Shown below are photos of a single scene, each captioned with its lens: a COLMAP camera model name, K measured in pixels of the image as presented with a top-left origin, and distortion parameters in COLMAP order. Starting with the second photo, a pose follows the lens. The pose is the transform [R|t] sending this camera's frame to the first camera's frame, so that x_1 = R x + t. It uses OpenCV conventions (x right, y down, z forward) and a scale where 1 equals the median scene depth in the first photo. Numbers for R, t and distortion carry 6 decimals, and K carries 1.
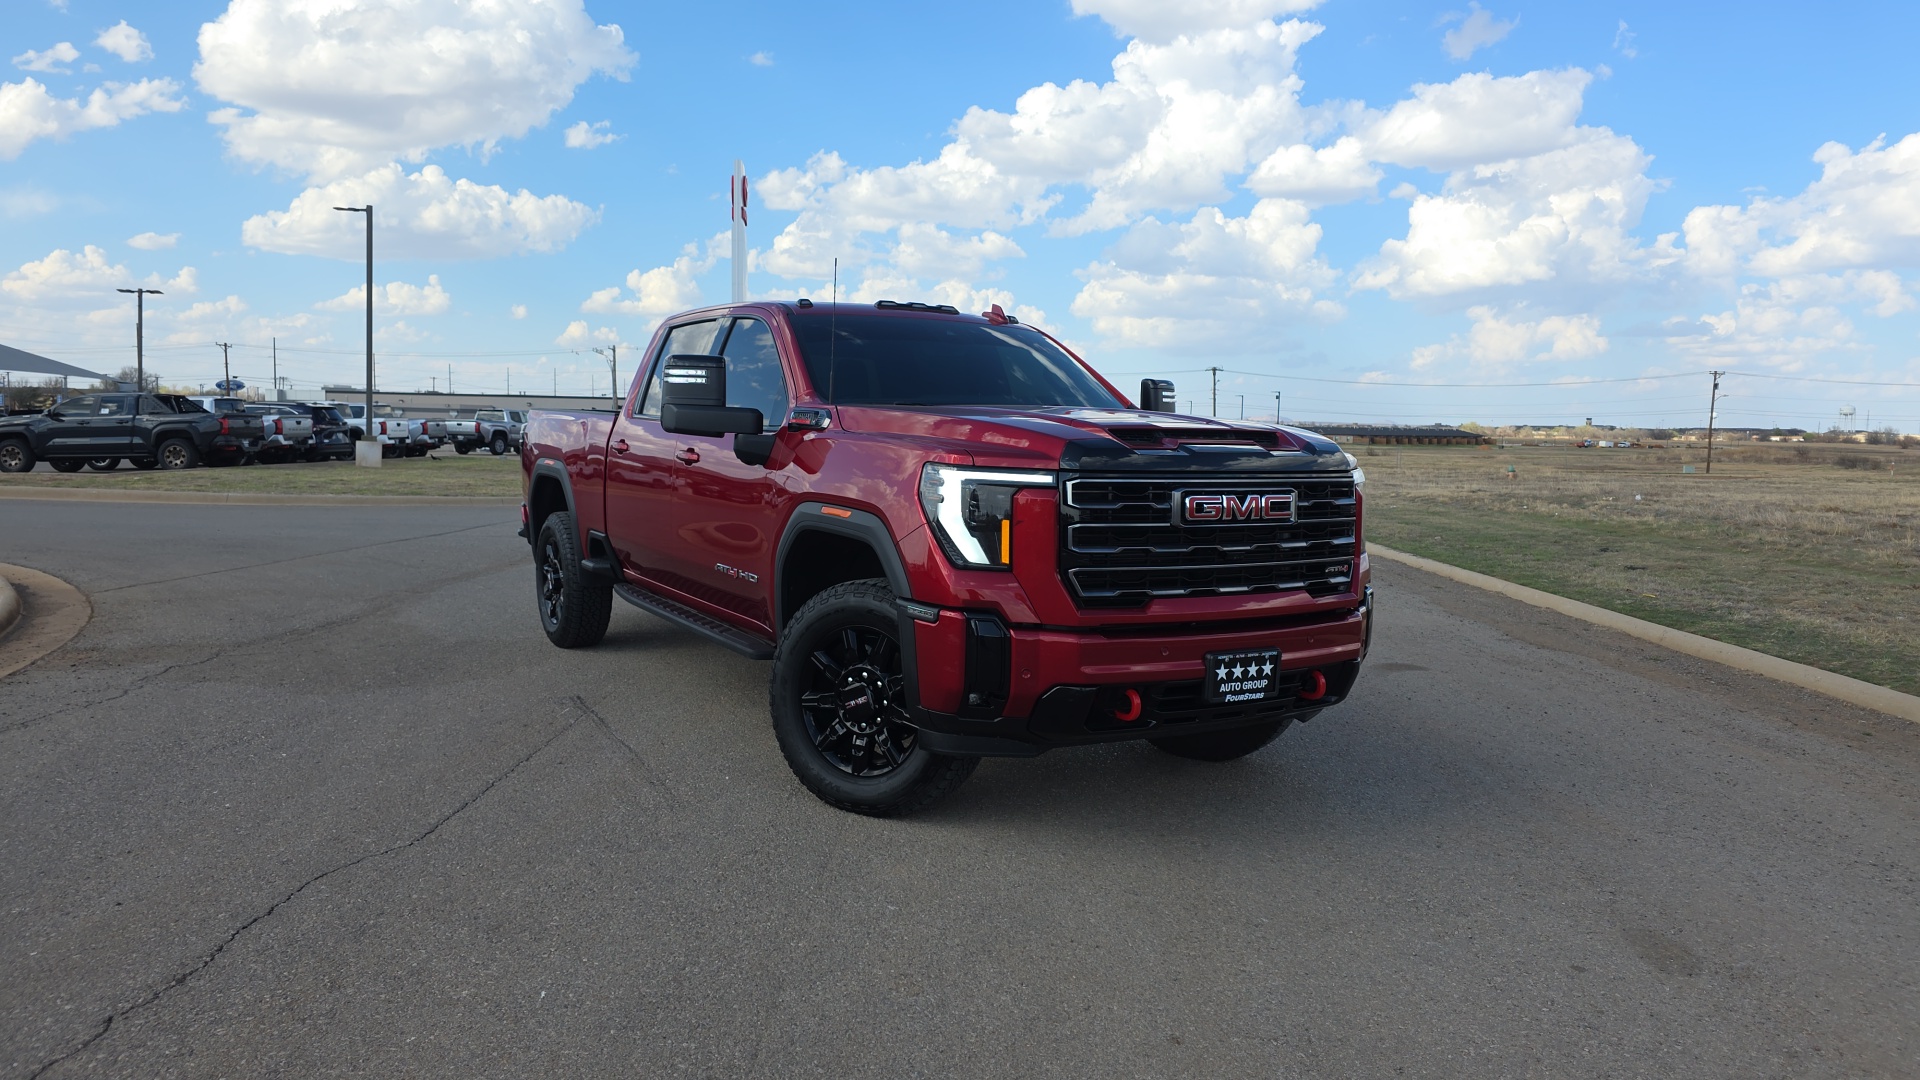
lens RADIAL K [[1321.0, 0, 968.4], [0, 1321.0, 540.6], [0, 0, 1]] dist [0.003462, -0.008532]
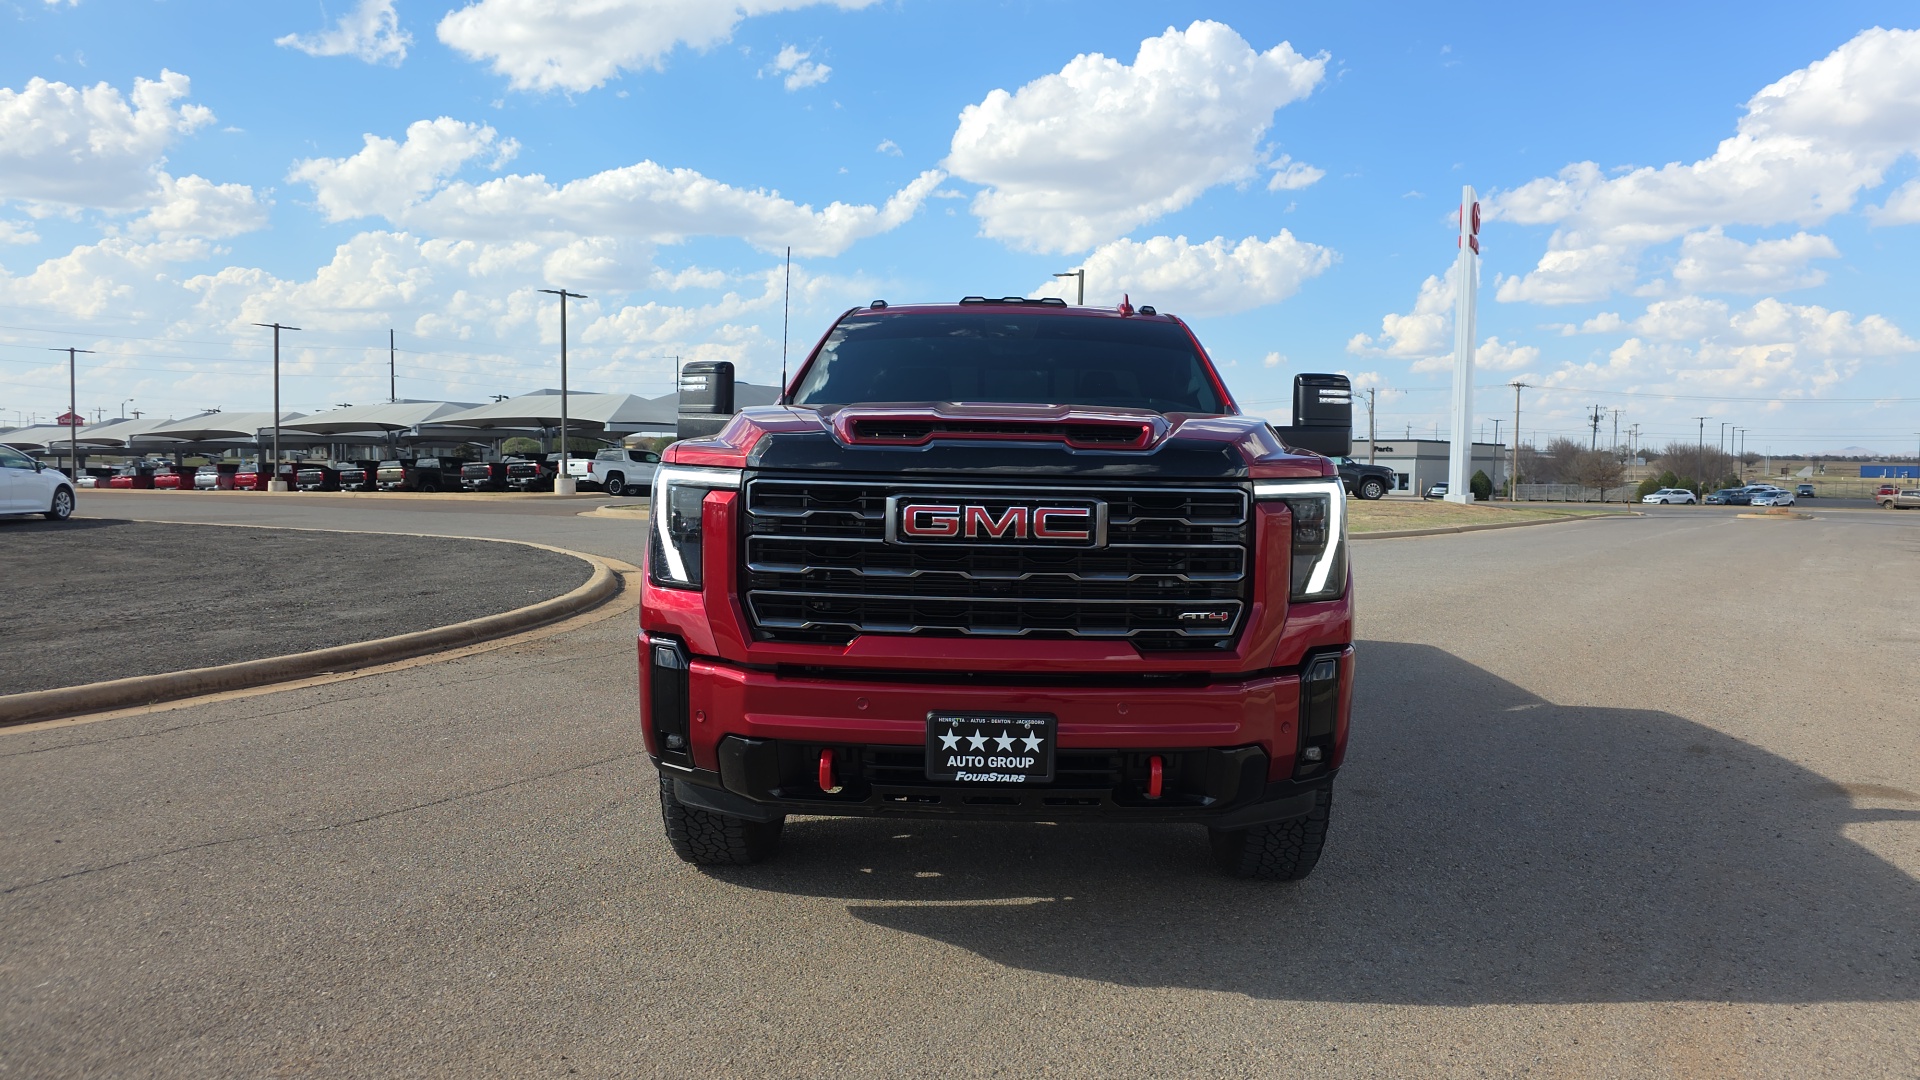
lens RADIAL K [[1307.7, 0, 971.0], [0, 1307.7, 543.1], [0, 0, 1]] dist [0.046374, -0.049679]
pose [[0.840686, 0.022359, -0.541061, 0.588464], [-0.039715, 0.999002, -0.020424, 0.002581], [0.540065, 0.038658, 0.840735, 0.368660]]
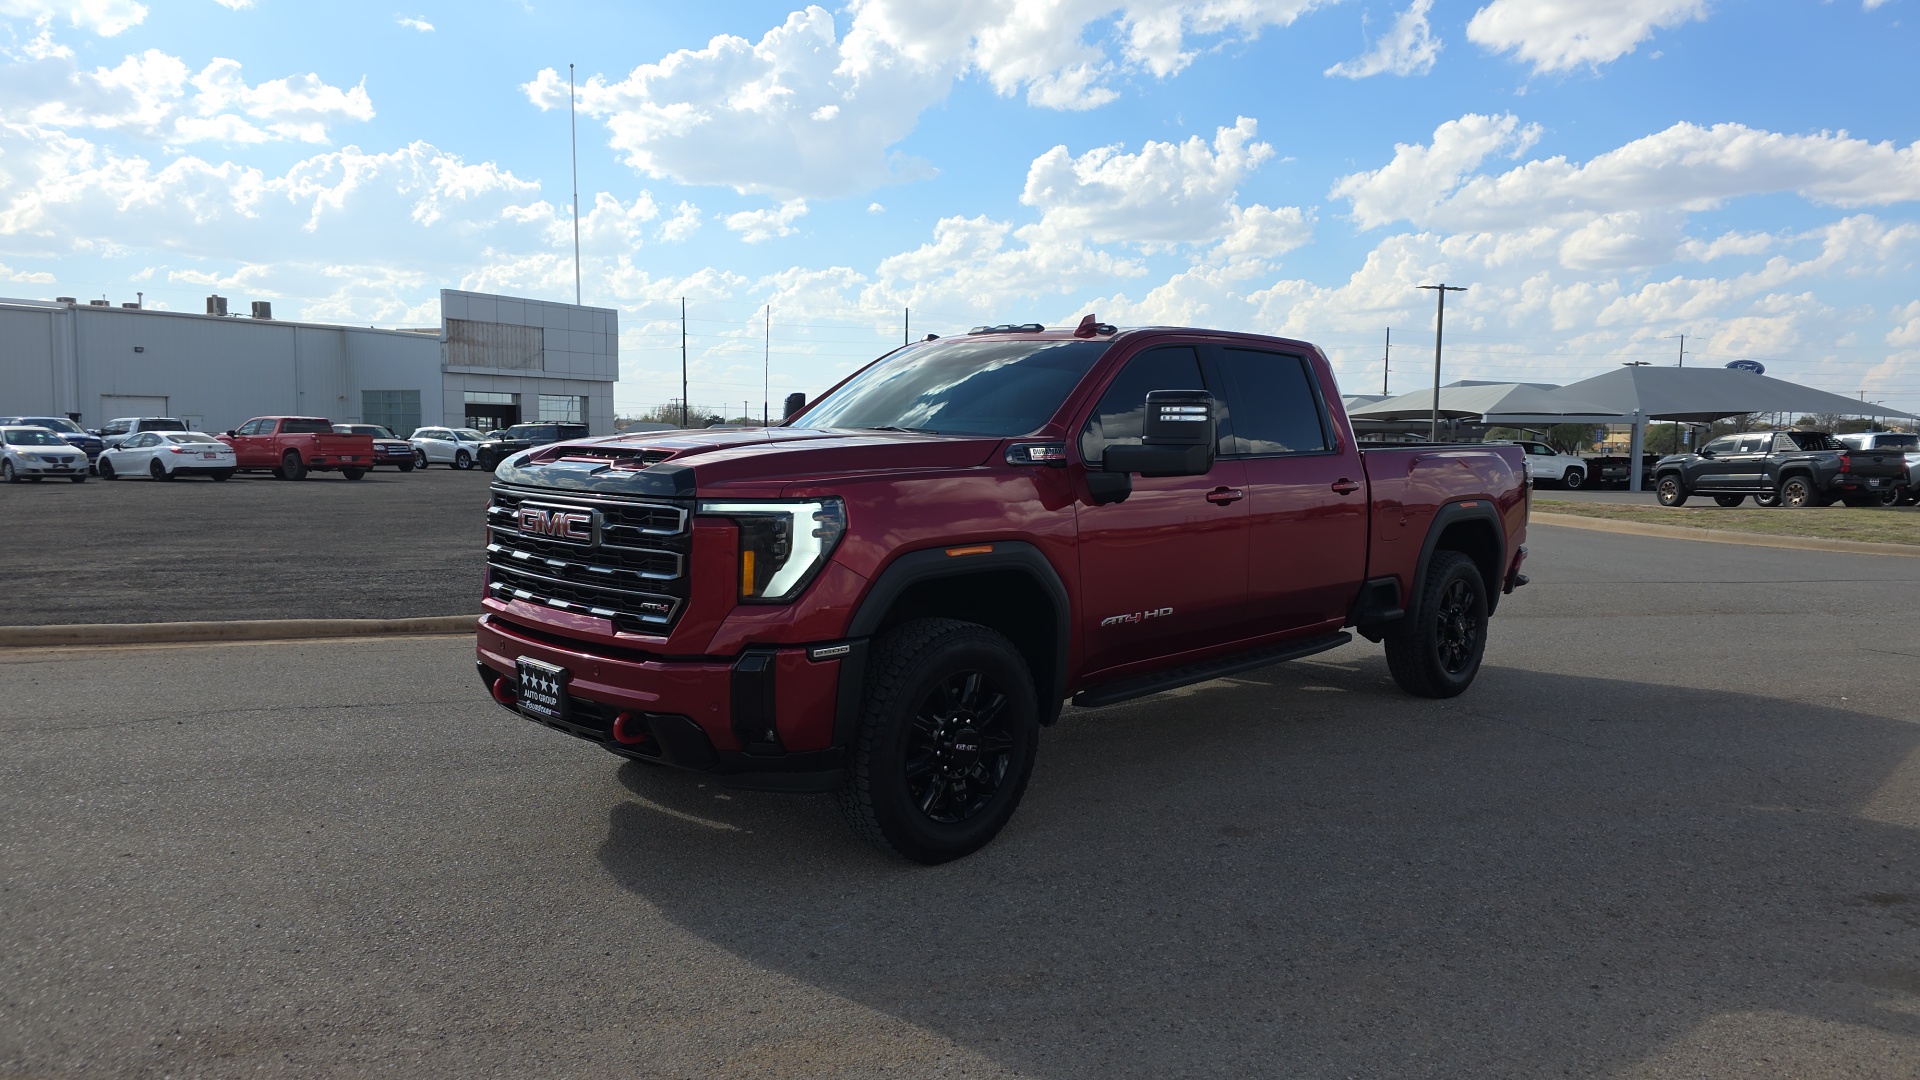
lens RADIAL K [[1269.9, 0, 955.1], [0, 1269.9, 571.5], [0, 0, 1]] dist [0.006736, -0.002993]
pose [[0.236163, 0.081307, -0.968306, 1.216732], [-0.085550, 0.994363, 0.062629, -0.075332], [0.967940, 0.068048, 0.241788, 1.056660]]
